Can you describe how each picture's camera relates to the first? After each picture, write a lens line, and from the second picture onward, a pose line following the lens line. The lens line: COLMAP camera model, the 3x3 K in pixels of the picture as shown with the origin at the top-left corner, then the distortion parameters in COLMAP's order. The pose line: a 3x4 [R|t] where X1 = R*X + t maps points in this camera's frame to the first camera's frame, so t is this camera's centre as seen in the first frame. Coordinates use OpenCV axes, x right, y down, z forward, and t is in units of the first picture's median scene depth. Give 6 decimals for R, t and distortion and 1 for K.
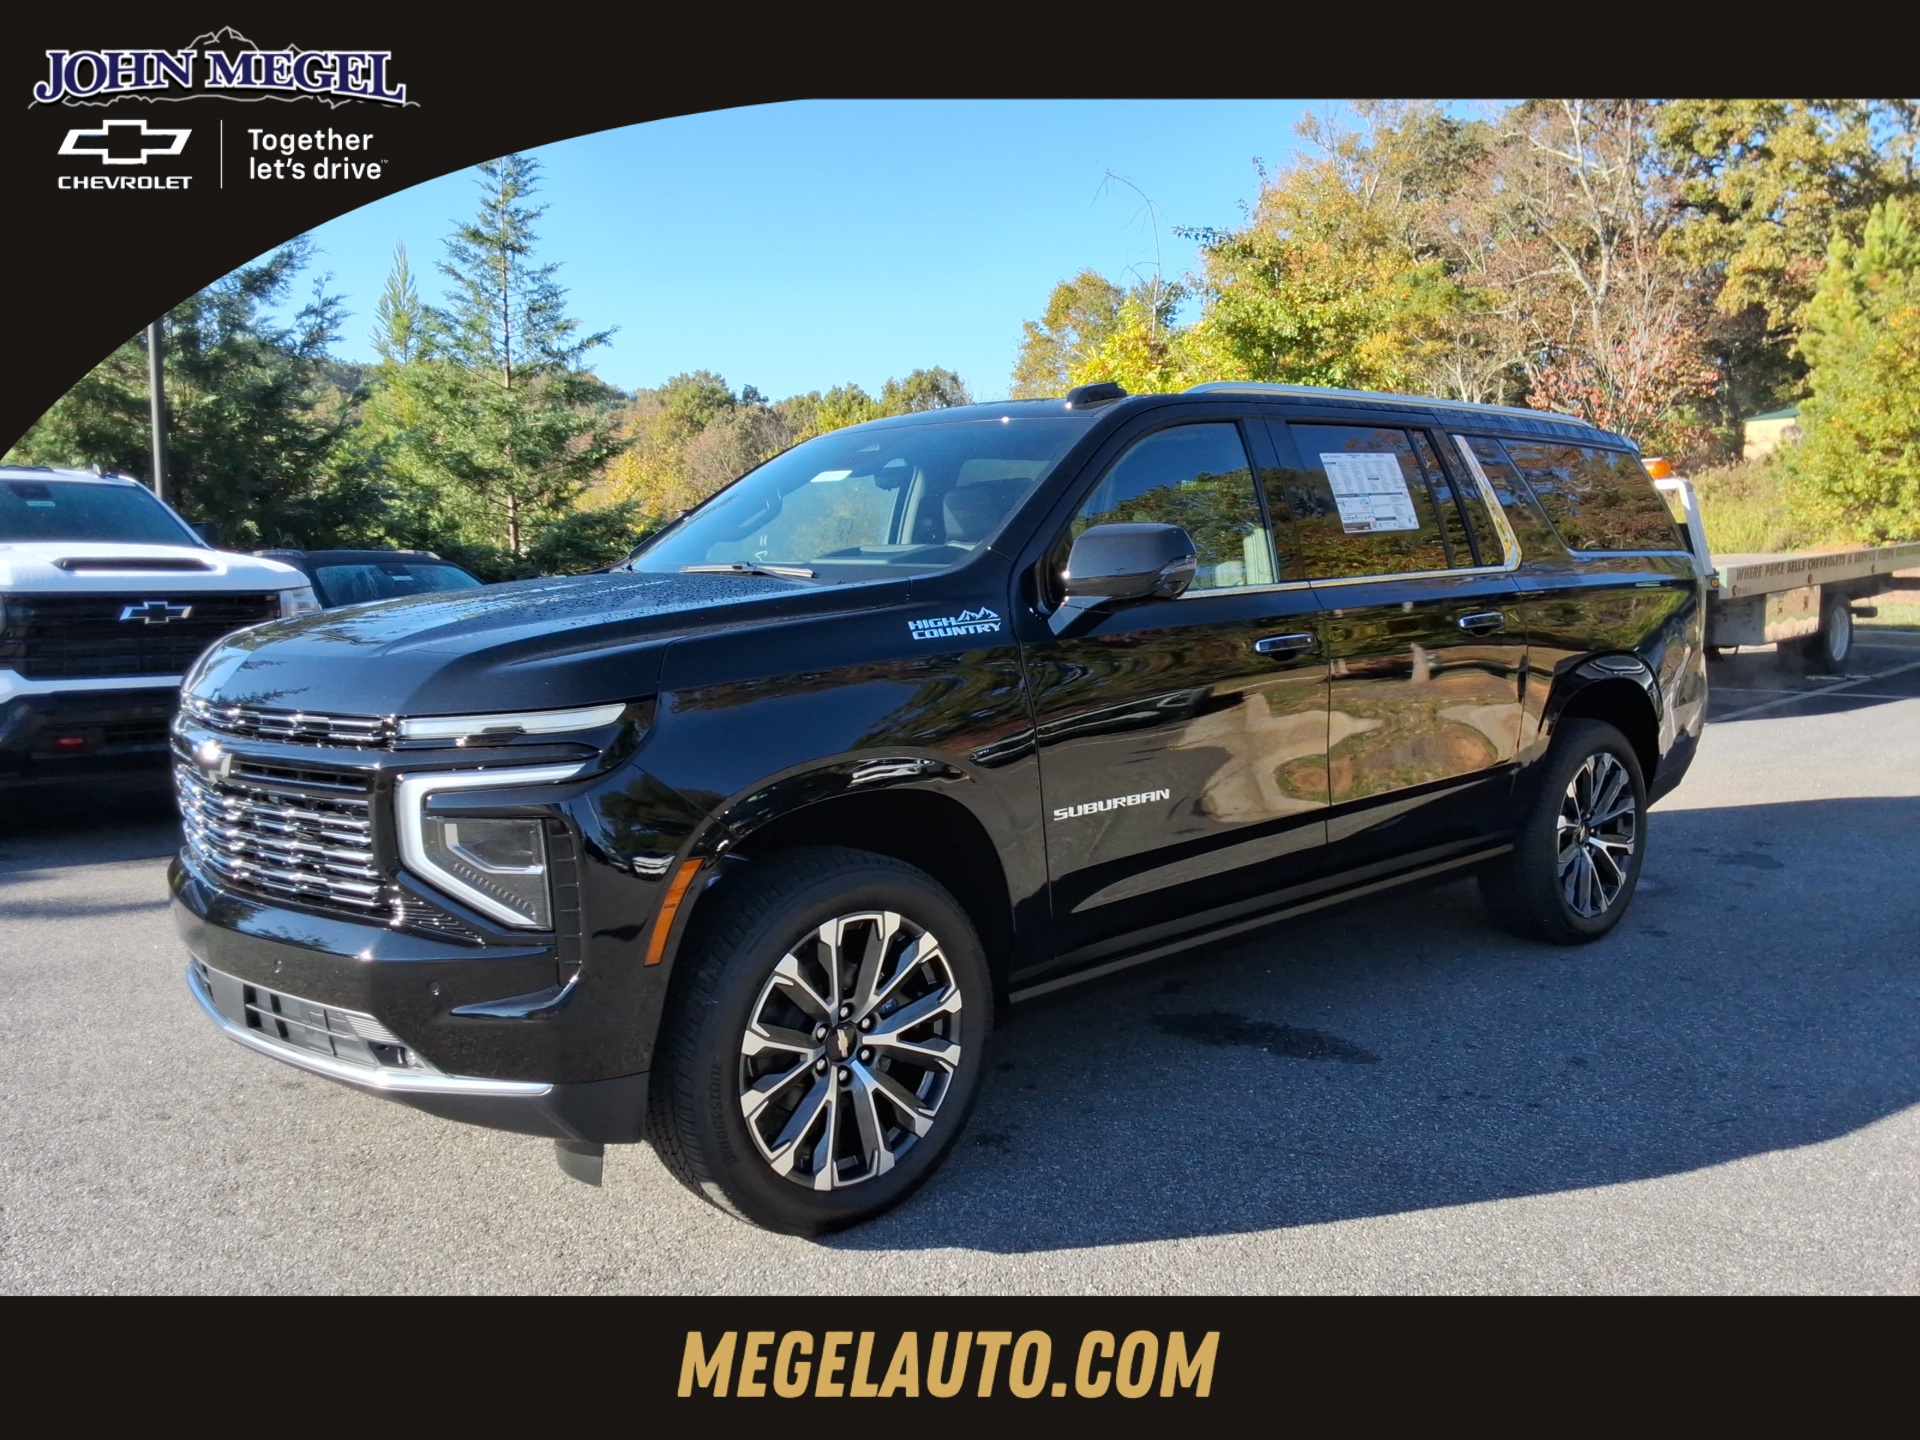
lens RADIAL K [[1537.8, 0, 940.0], [0, 1537.8, 740.6], [0, 0, 1]] dist [0.090710, -0.132789]
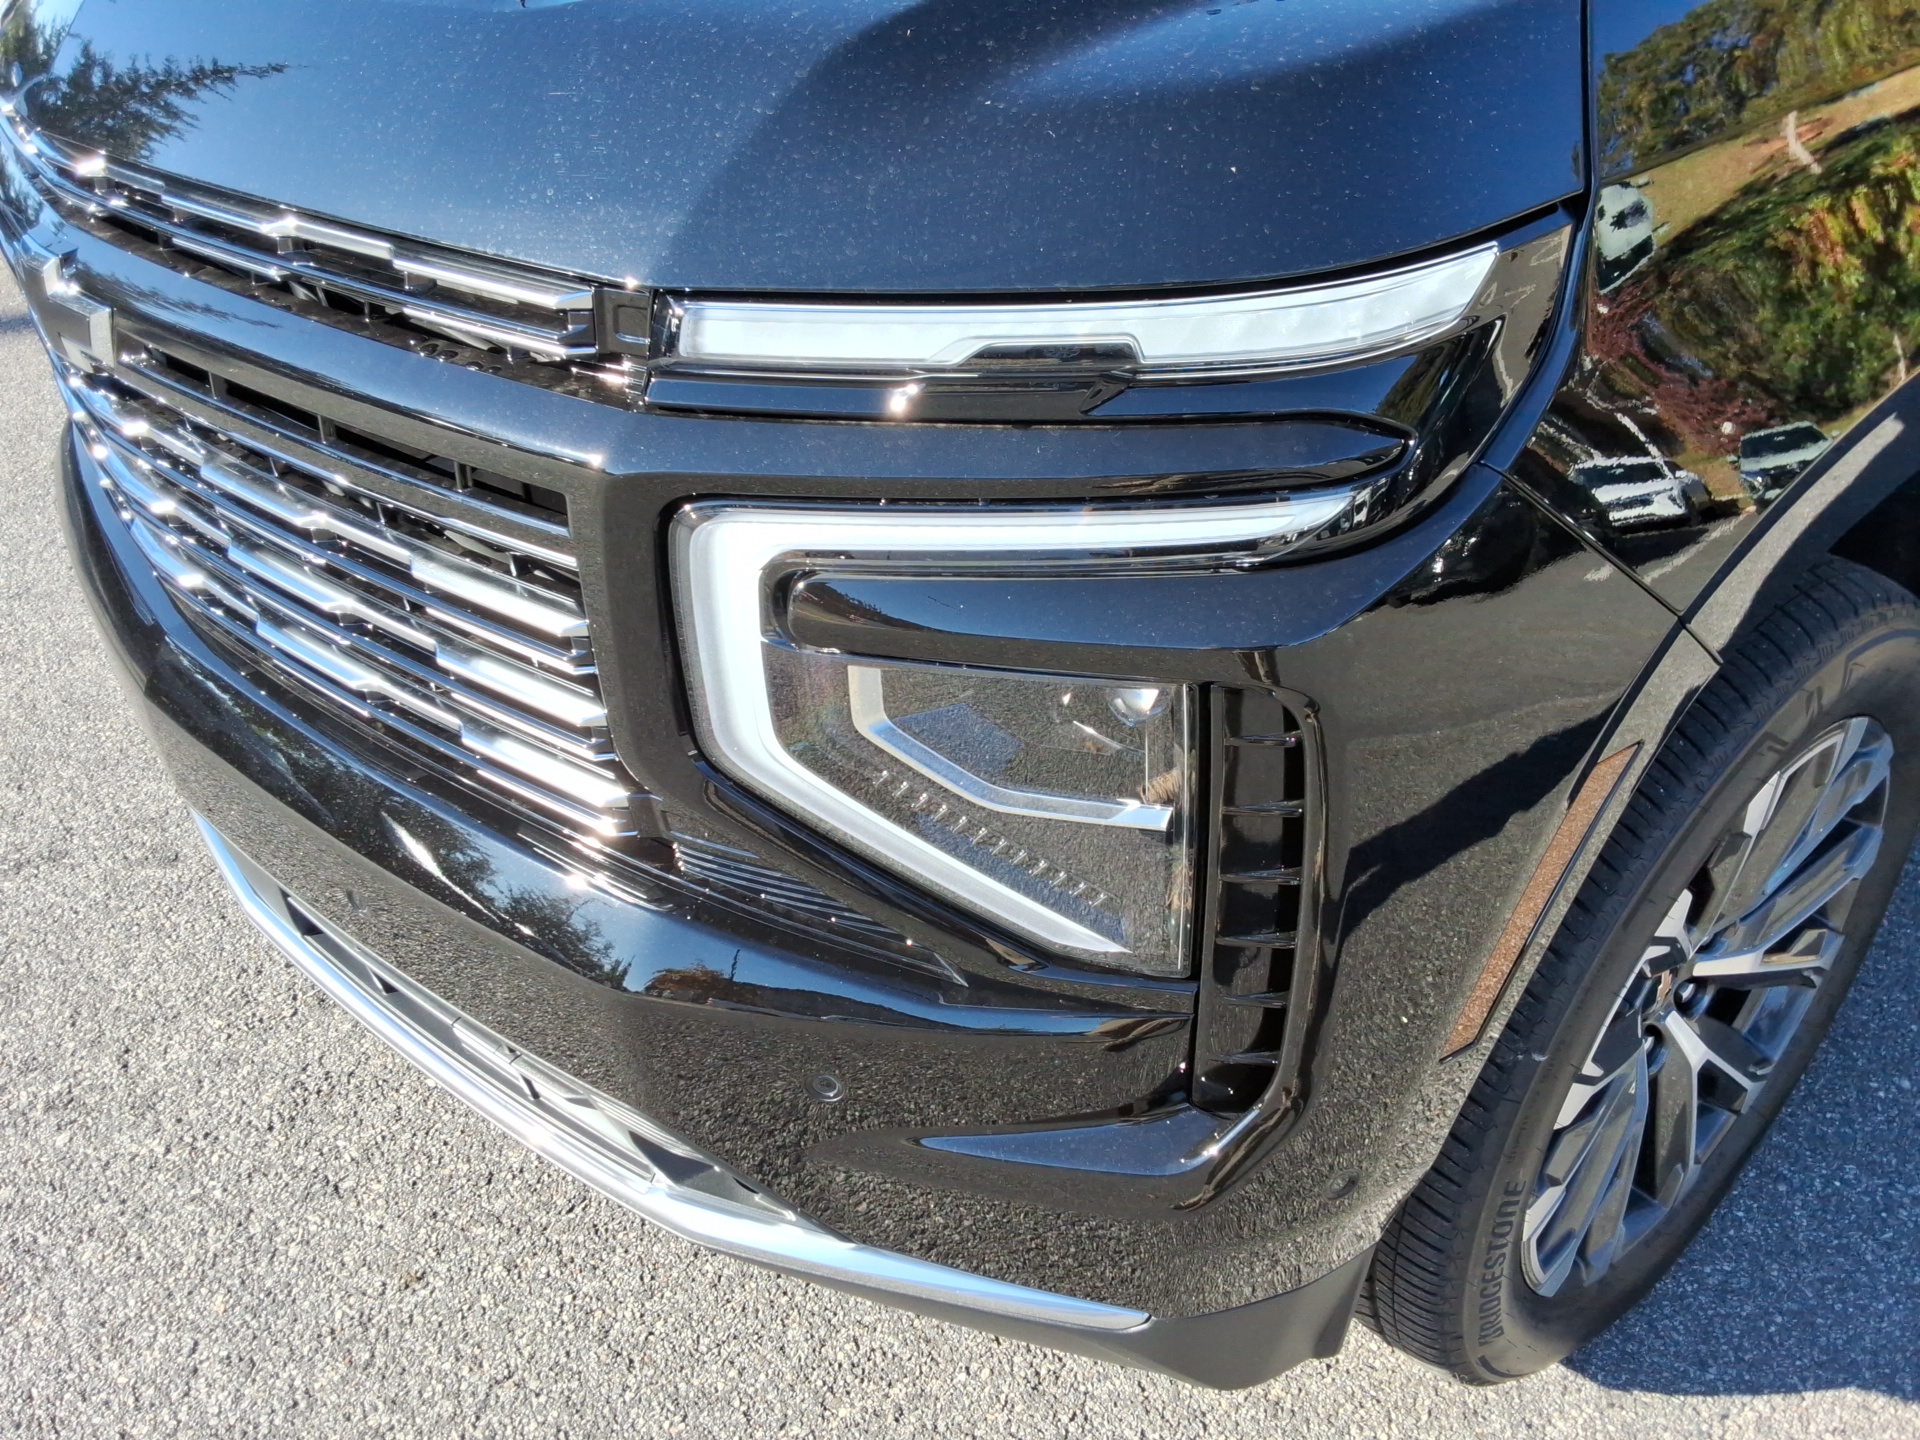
lens RADIAL K [[1537.8, 0, 971.3], [0, 1537.8, 749.0], [0, 0, 1]] dist [0.090710, -0.132789]
pose [[0.999897, 0.014214, 0.002066, -0.293489], [-0.013656, 0.896123, 0.443596, -0.063914], [0.004454, -0.443578, 0.896225, 0.719970]]
